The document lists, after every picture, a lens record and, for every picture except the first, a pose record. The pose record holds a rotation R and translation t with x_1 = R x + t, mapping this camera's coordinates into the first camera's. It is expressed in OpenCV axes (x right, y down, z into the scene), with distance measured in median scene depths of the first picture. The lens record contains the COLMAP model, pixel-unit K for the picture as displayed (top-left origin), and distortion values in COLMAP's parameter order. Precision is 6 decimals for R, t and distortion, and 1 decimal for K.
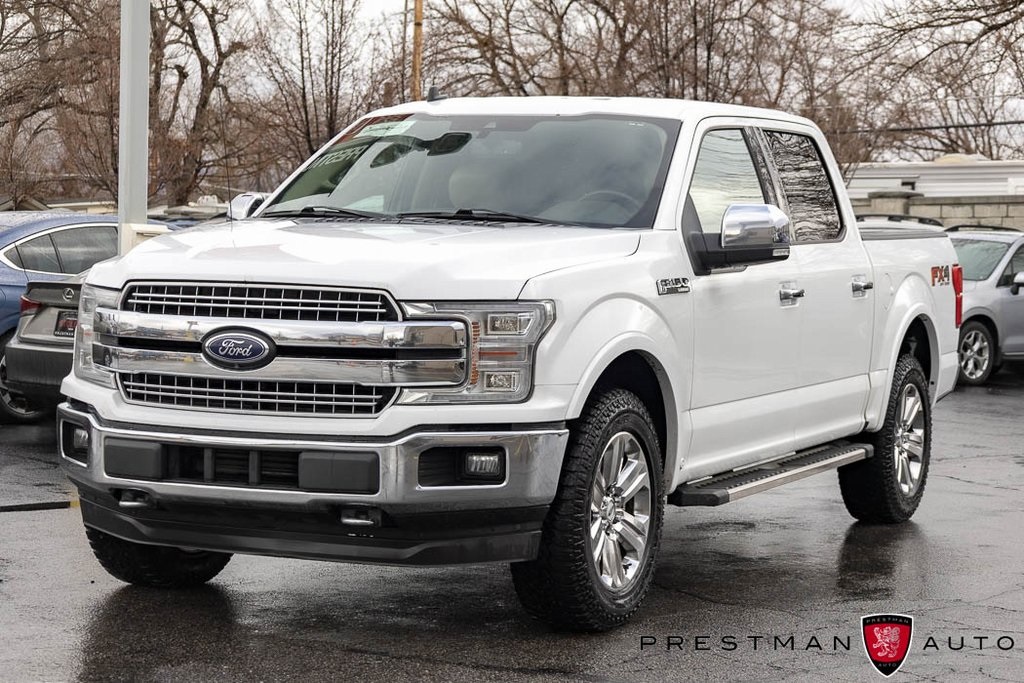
lens RADIAL K [[2652.9, 0, 512.0], [0, 2652.9, 341.5], [0, 0, 1]] dist [0.063626, -0.521374]
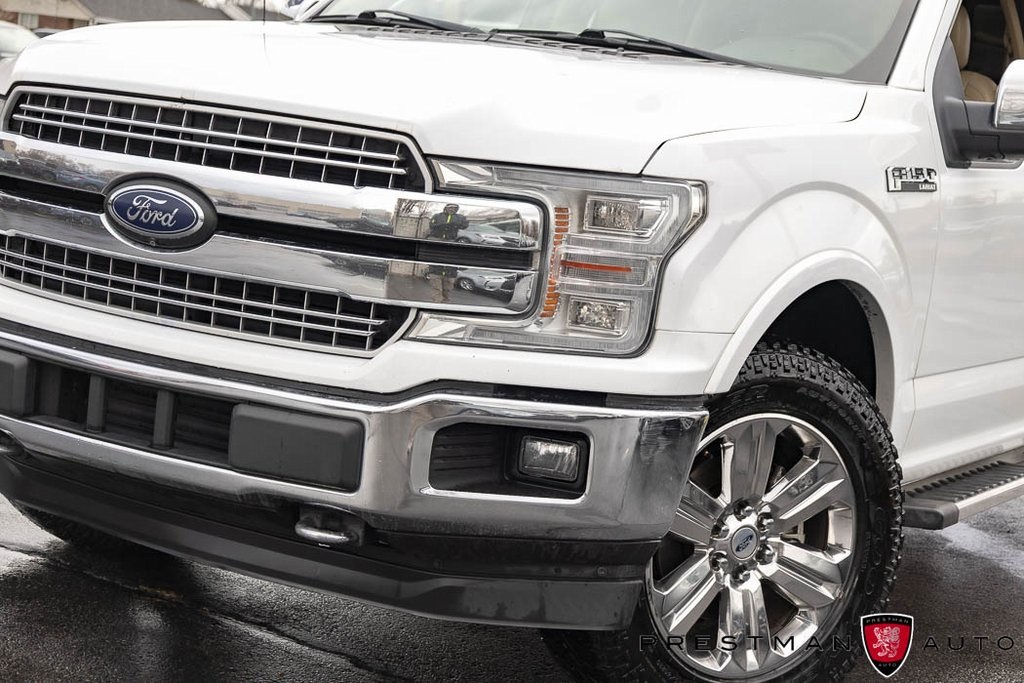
lens RADIAL K [[2055.3, 0, 512.0], [0, 2055.3, 341.5], [0, 0, 1]] dist [0.047563, 0.081733]
pose [[0.989893, 0.104344, -0.096046, 0.020411], [-0.098053, 0.992852, 0.068053, -0.007662], [0.102460, -0.057948, 0.993048, 0.559404]]
